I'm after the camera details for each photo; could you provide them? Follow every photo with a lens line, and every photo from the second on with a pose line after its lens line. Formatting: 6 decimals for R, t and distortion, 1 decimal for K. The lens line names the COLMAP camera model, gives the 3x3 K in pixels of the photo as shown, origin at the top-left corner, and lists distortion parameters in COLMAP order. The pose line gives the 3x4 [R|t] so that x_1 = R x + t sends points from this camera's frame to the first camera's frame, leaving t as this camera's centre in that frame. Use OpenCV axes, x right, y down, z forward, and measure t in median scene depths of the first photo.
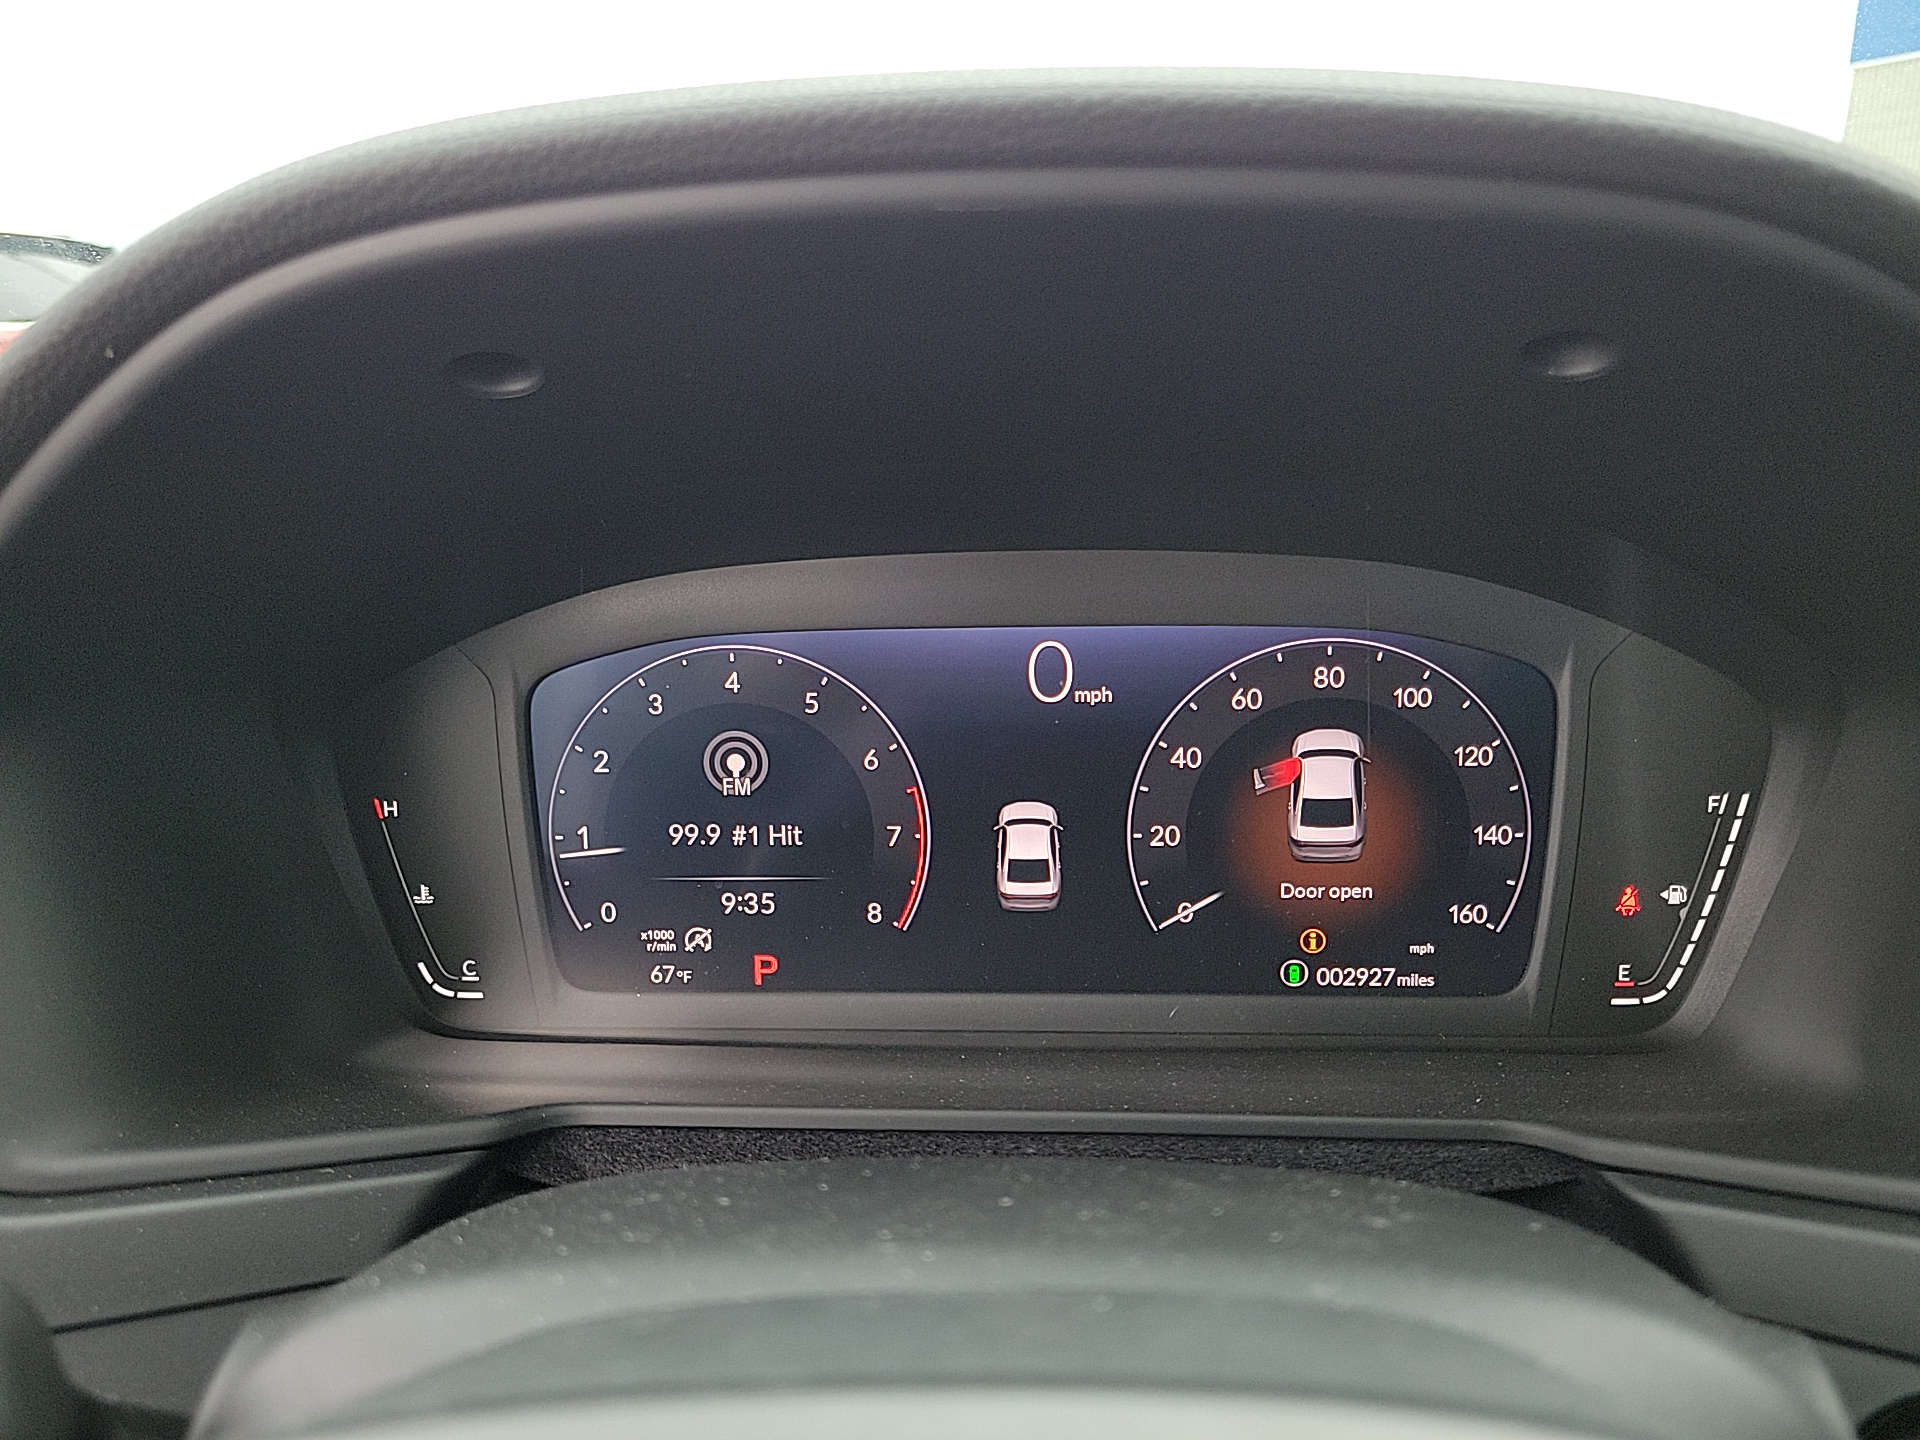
lens RADIAL K [[1396.9, 0, 960.3], [0, 1396.9, 725.1], [0, 0, 1]] dist [0.079631, 0.018187]
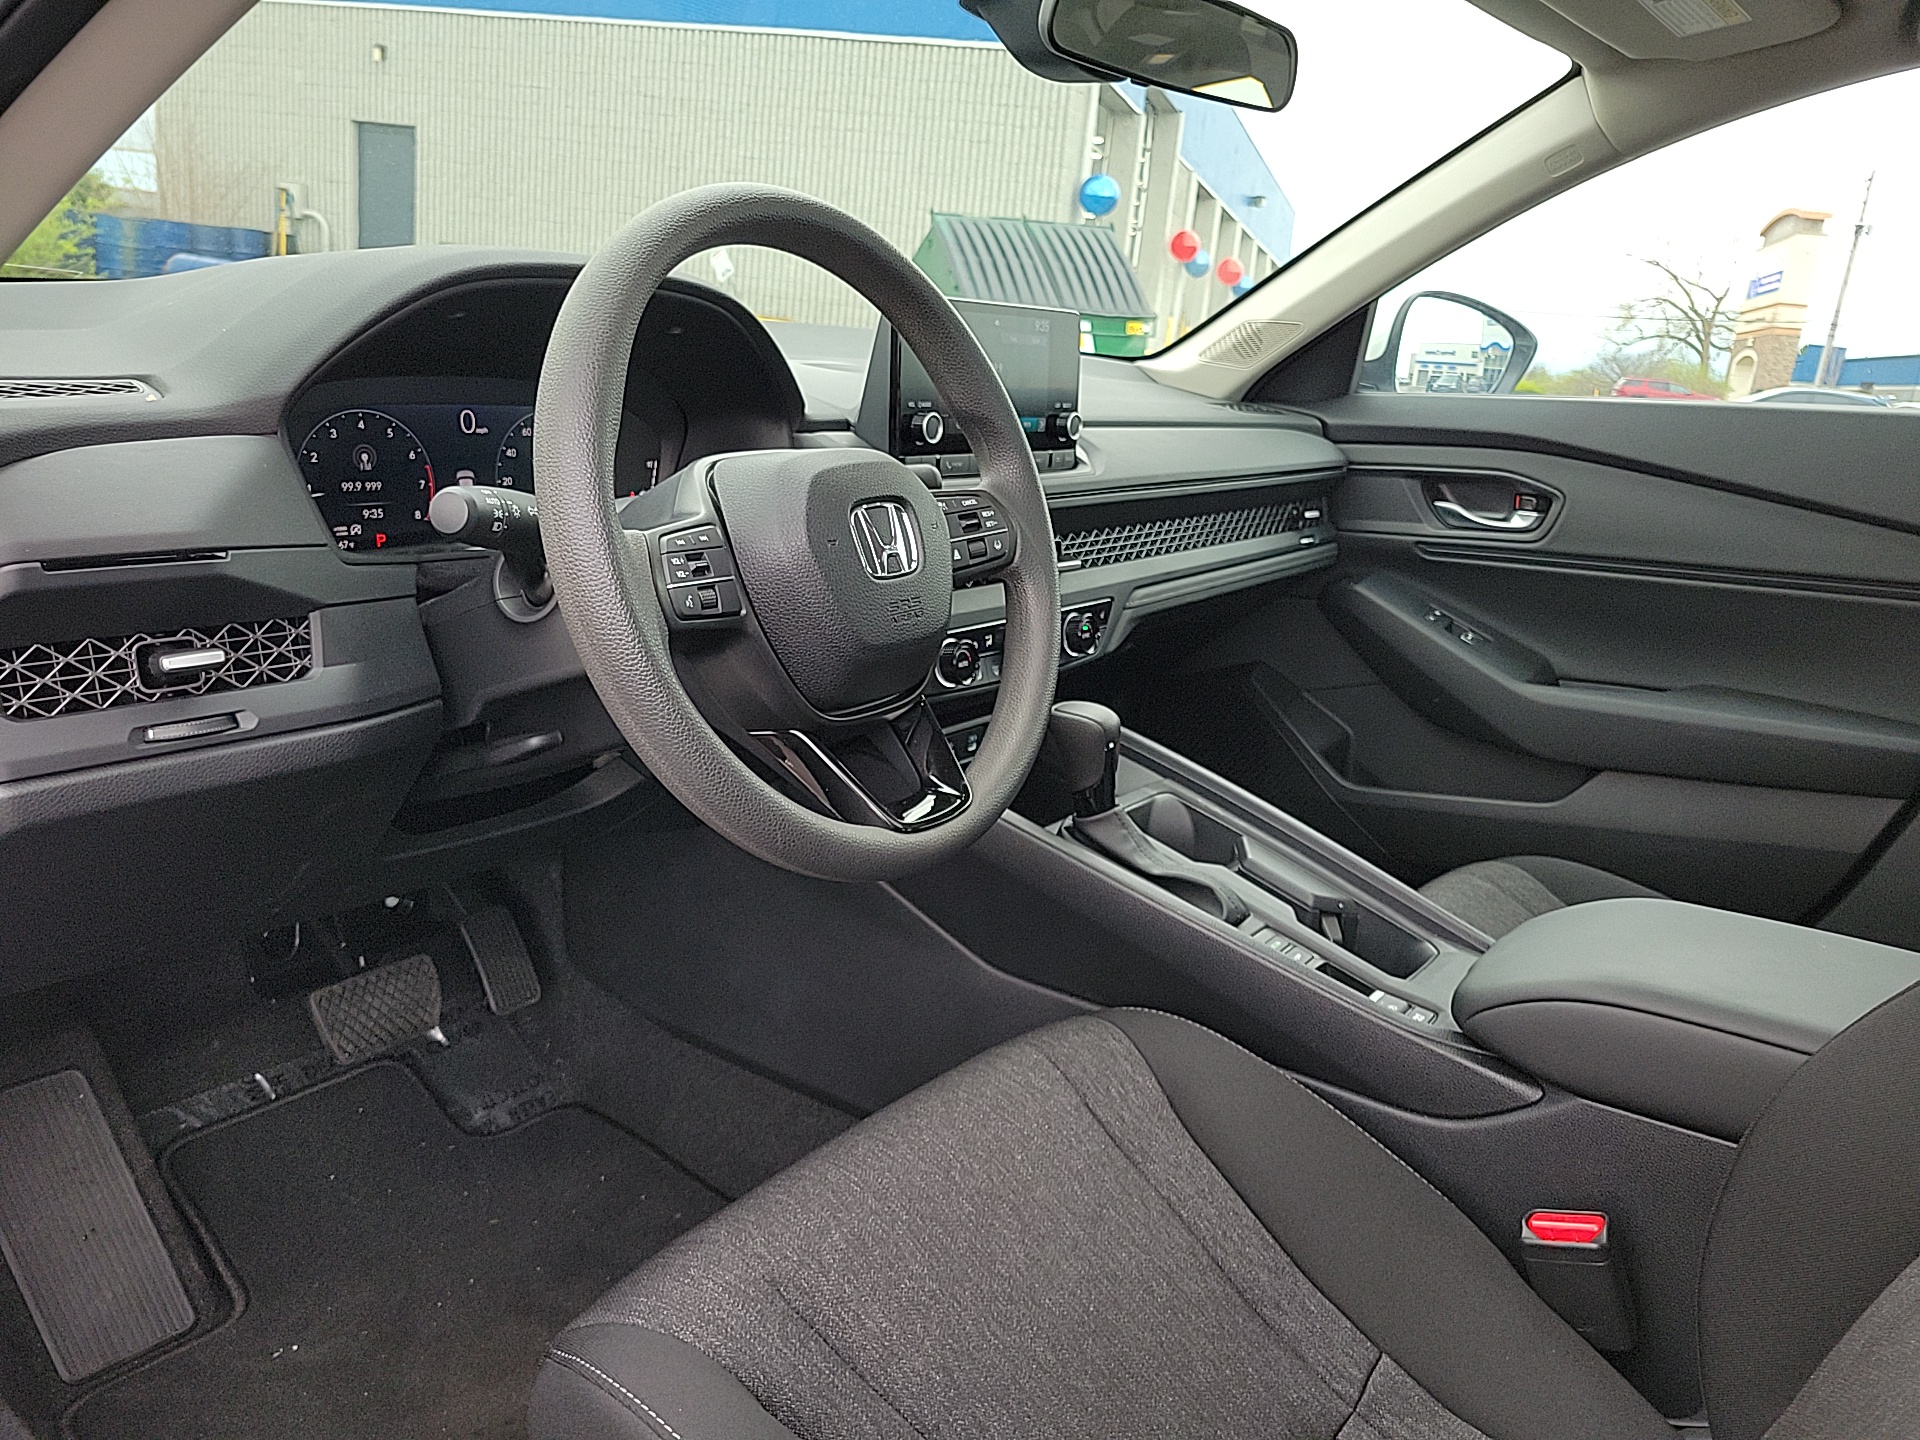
lens RADIAL K [[1423.6, 0, 974.5], [0, 1423.6, 733.4], [0, 0, 1]] dist [0.047302, -0.031811]
pose [[0.551141, -0.176251, 0.815585, -1.796944], [0.099889, 0.984344, 0.145219, 0.256686], [-0.828412, 0.001431, 0.560118, -1.417147]]
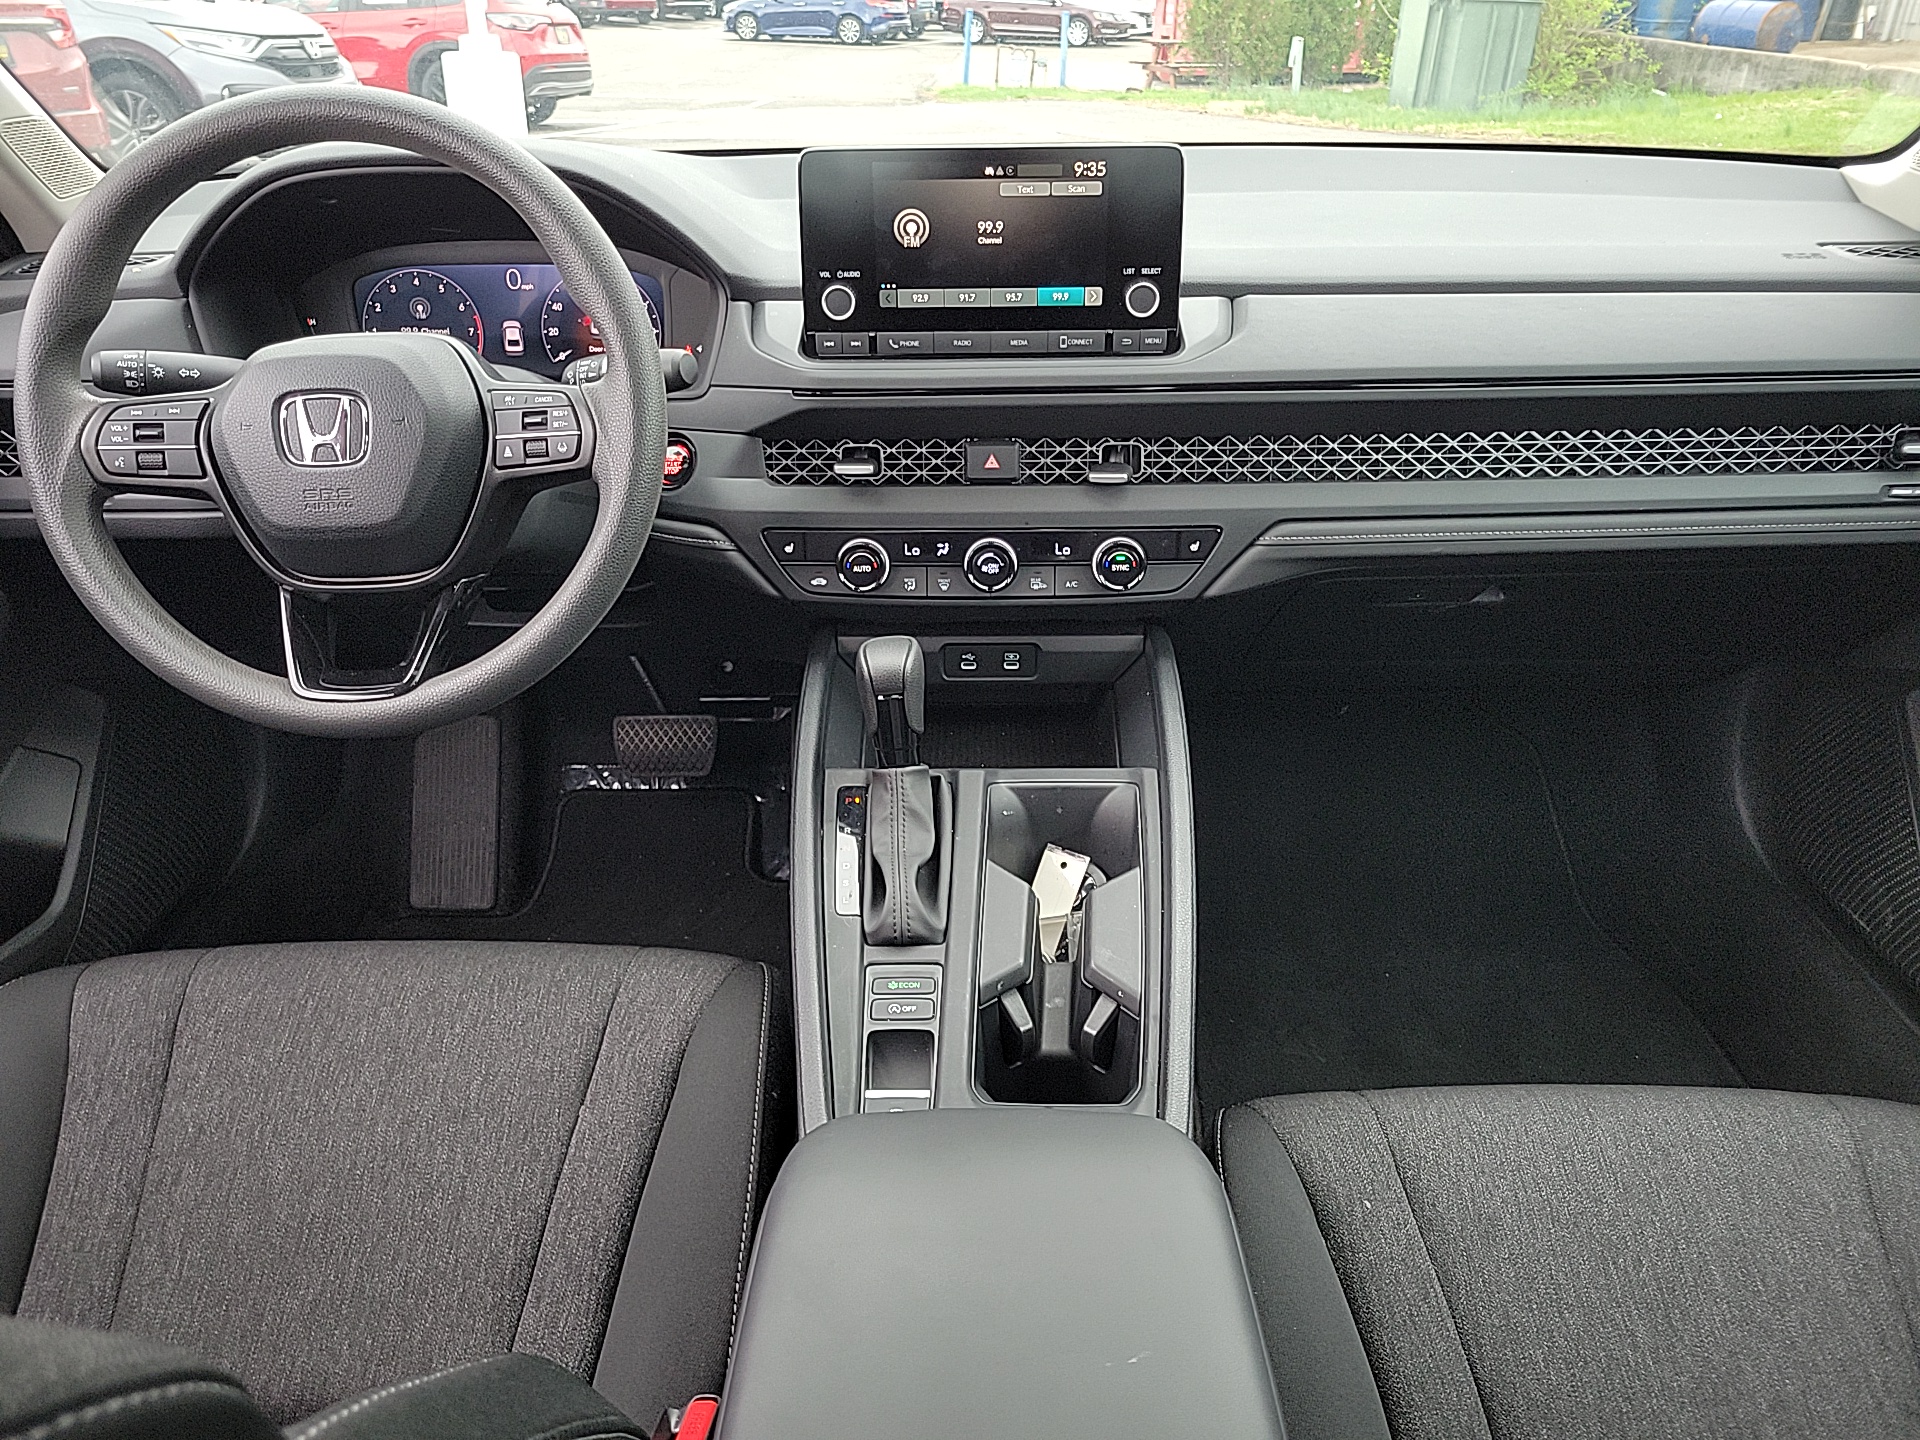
lens RADIAL K [[1423.6, 0, 942.3], [0, 1423.6, 737.8], [0, 0, 1]] dist [0.047302, -0.031811]
pose [[0.999799, -0.005774, 0.019190, 0.993512], [0.001274, 0.973969, 0.226679, 0.247218], [-0.019999, -0.226609, 0.973780, -2.531400]]
